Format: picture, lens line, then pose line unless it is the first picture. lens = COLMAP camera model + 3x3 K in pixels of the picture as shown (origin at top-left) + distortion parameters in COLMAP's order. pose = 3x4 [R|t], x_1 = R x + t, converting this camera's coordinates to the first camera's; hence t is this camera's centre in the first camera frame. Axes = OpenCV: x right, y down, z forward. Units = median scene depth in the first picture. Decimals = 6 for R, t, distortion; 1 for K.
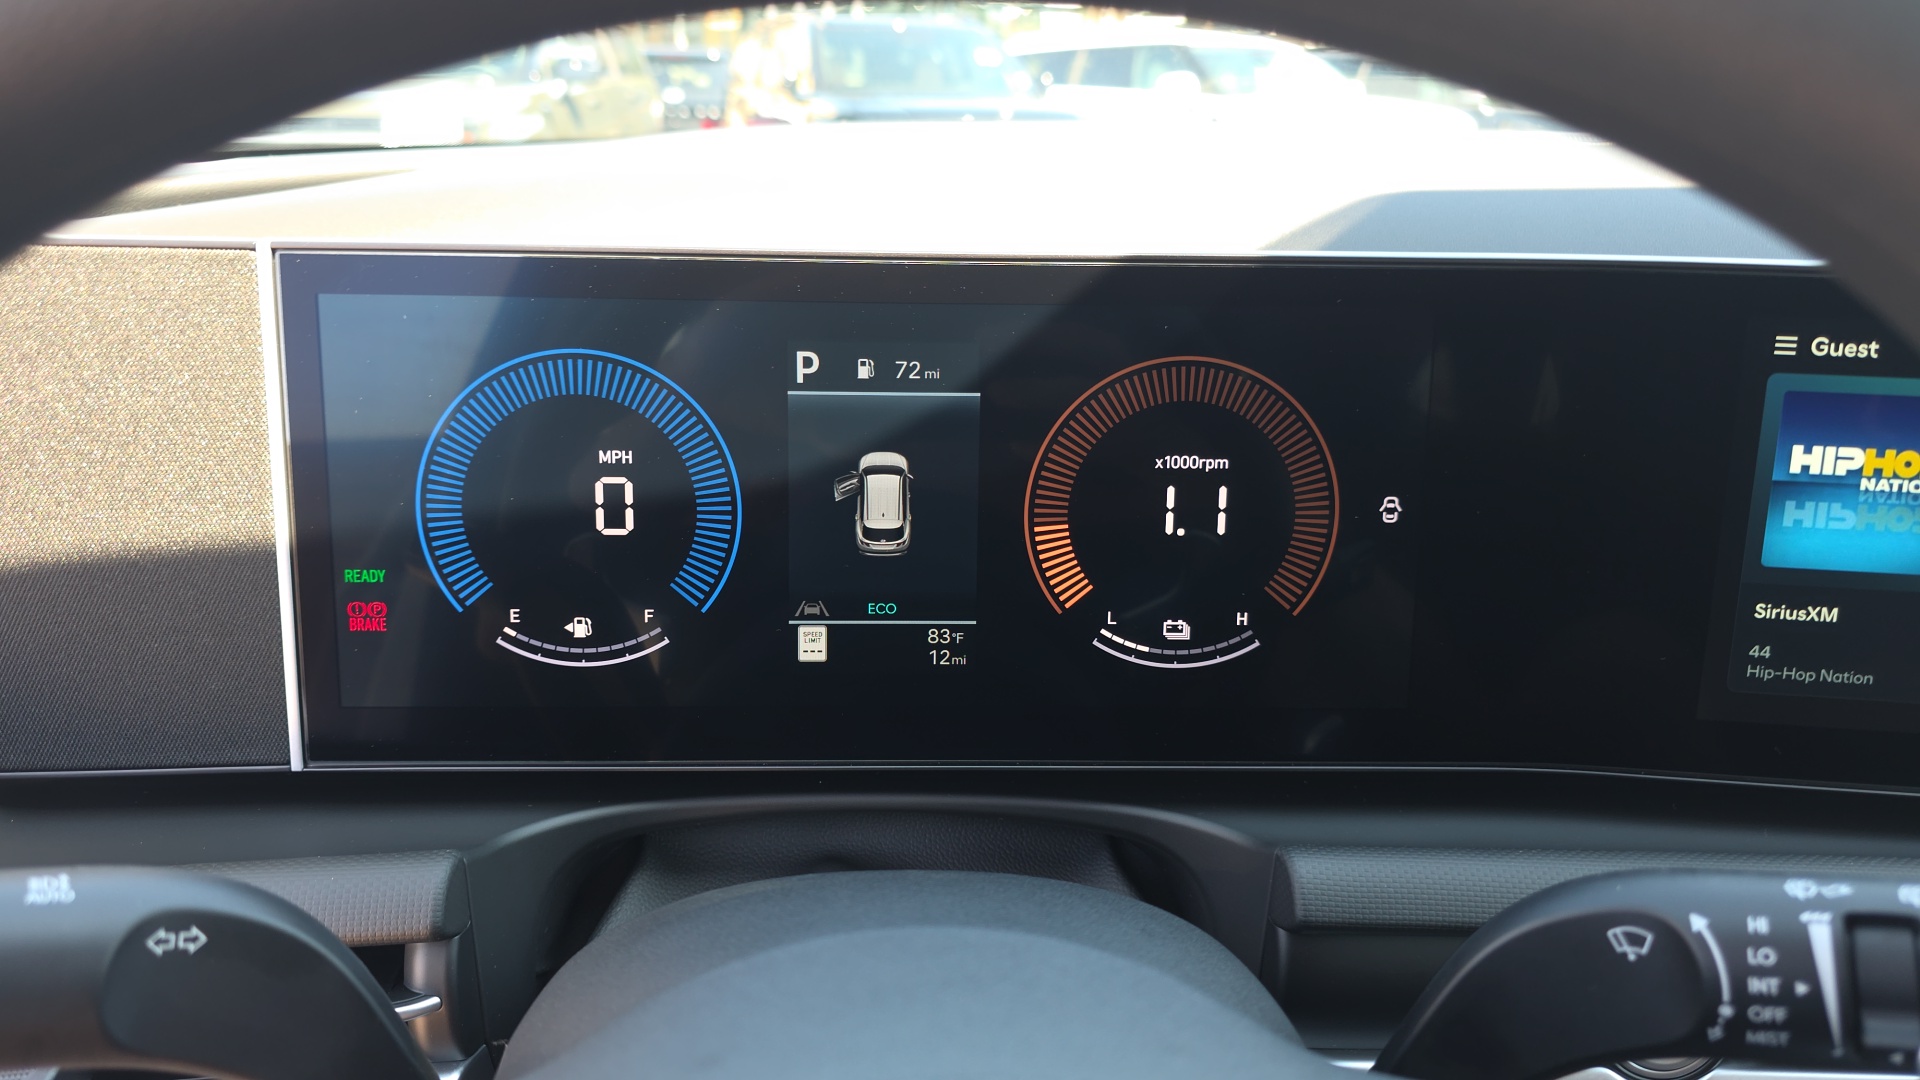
lens RADIAL K [[1296.4, 0, 930.3], [0, 1296.4, 538.5], [0, 0, 1]] dist [0.055590, -0.064366]
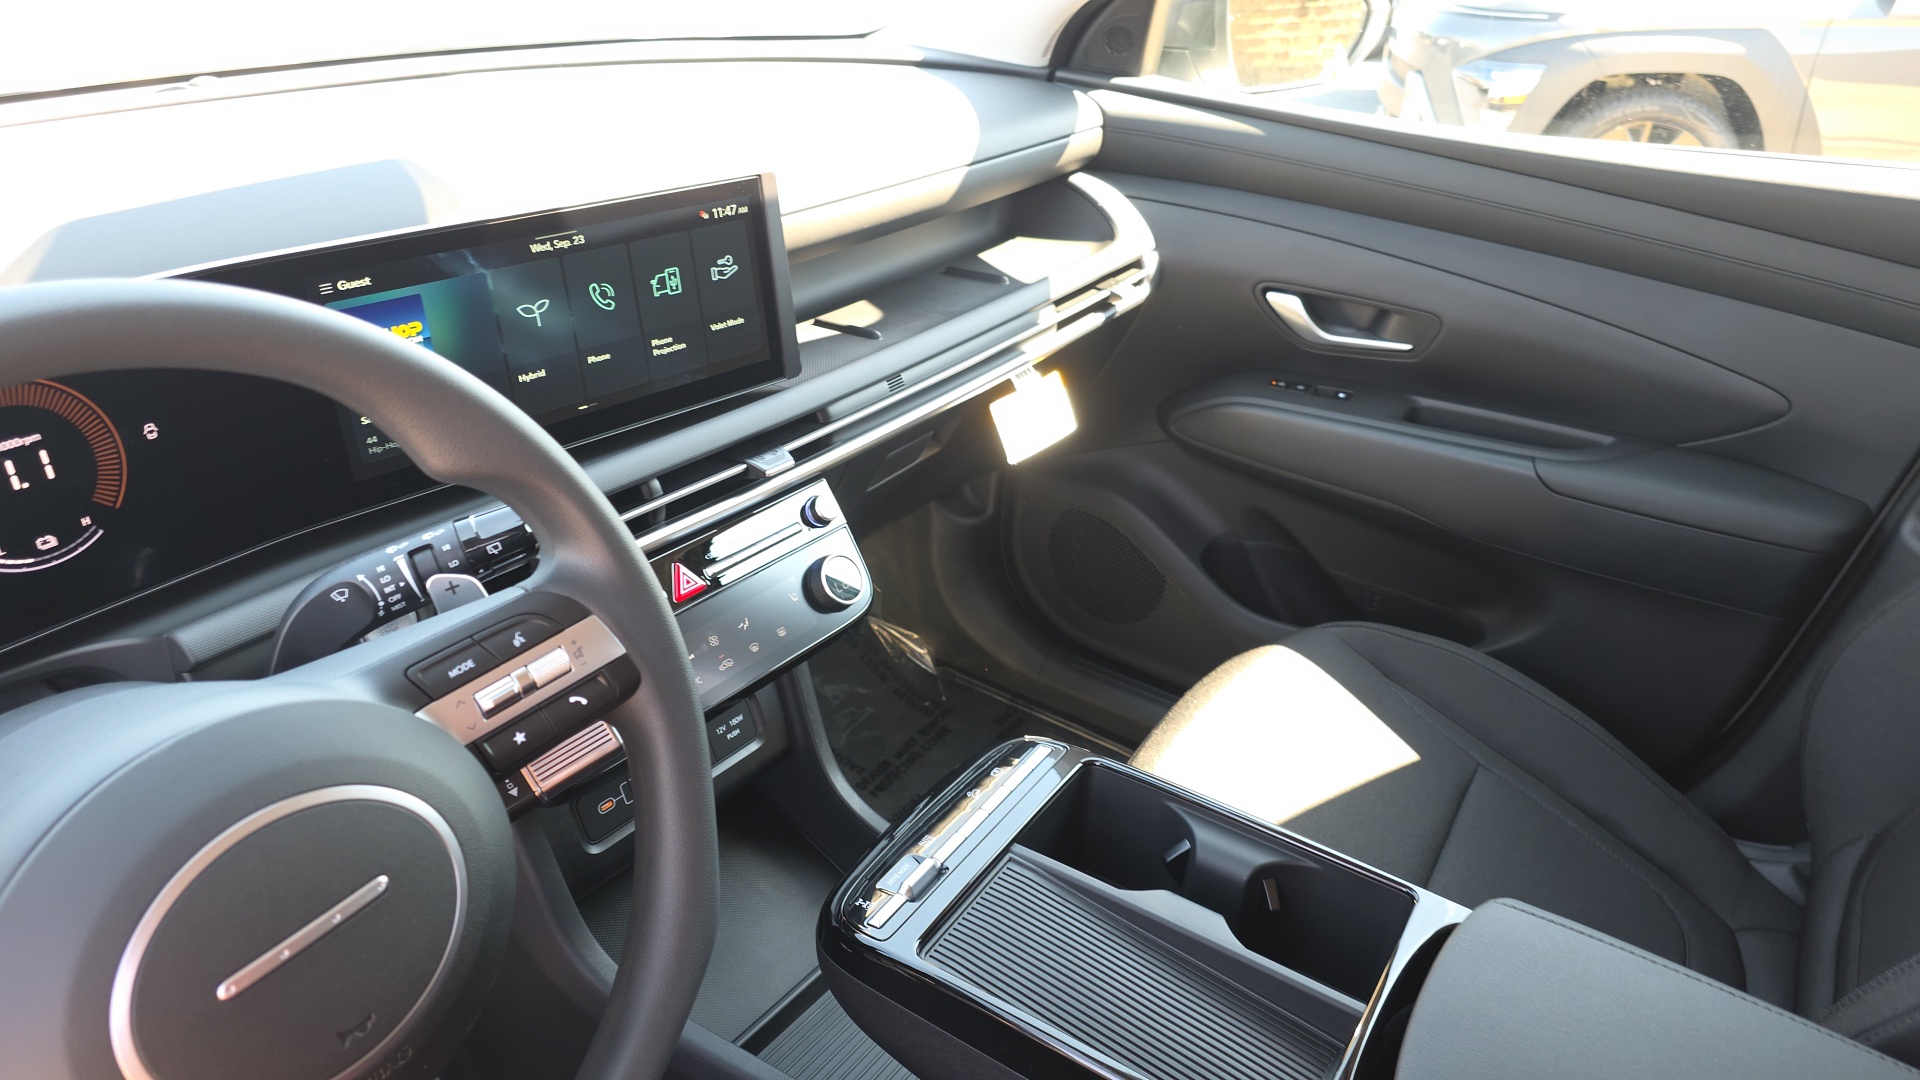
lens RADIAL K [[1296.4, 0, 951.0], [0, 1296.4, 515.5], [0, 0, 1]] dist [0.055590, -0.064366]
pose [[0.568149, -0.364505, 0.737796, -0.367663], [0.222979, 0.931201, 0.288349, -0.183204], [-0.792141, 0.000688, 0.610338, -0.896843]]
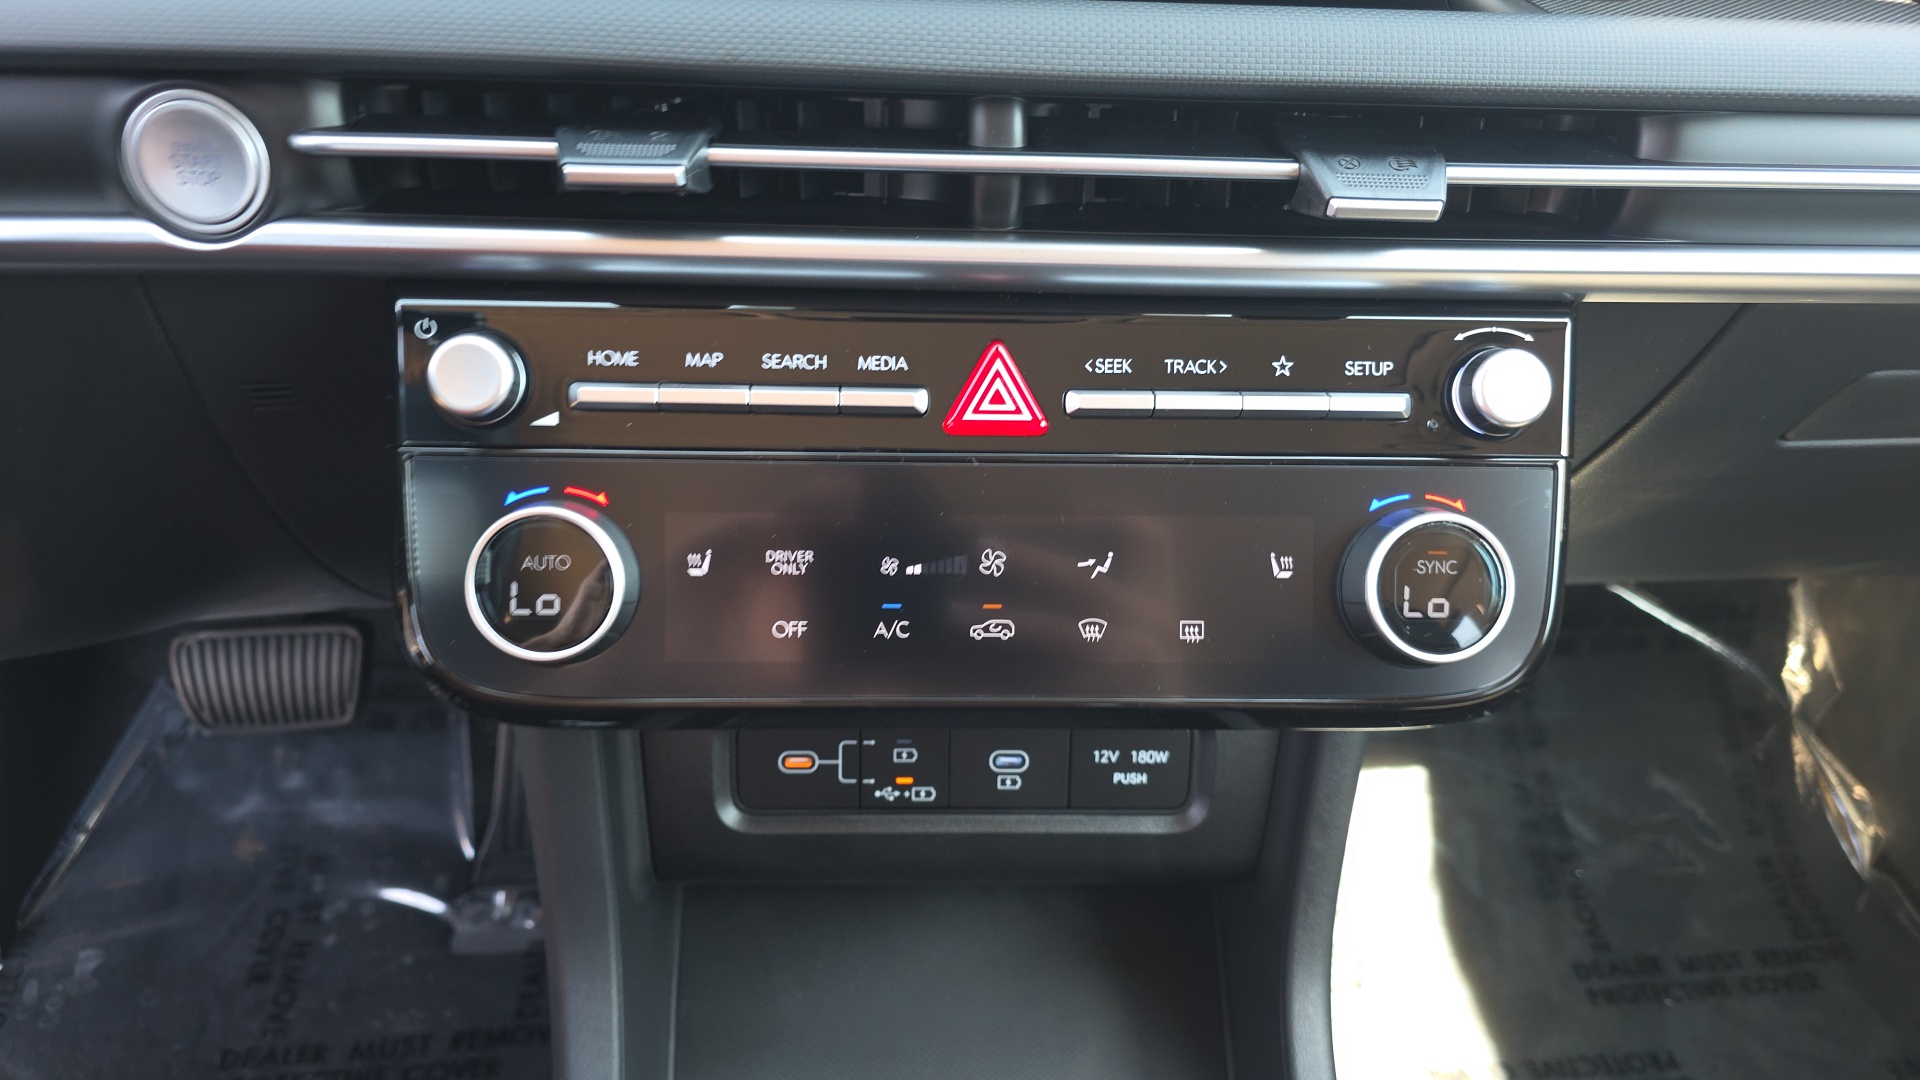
lens RADIAL K [[1296.4, 0, 939.6], [0, 1296.4, 578.3], [0, 0, 1]] dist [0.055590, -0.064366]
pose [[0.997032, -0.027462, 0.071922, 0.938354], [0.001212, 0.939698, 0.342003, 0.305018], [-0.076977, -0.340901, 0.936942, 0.010392]]
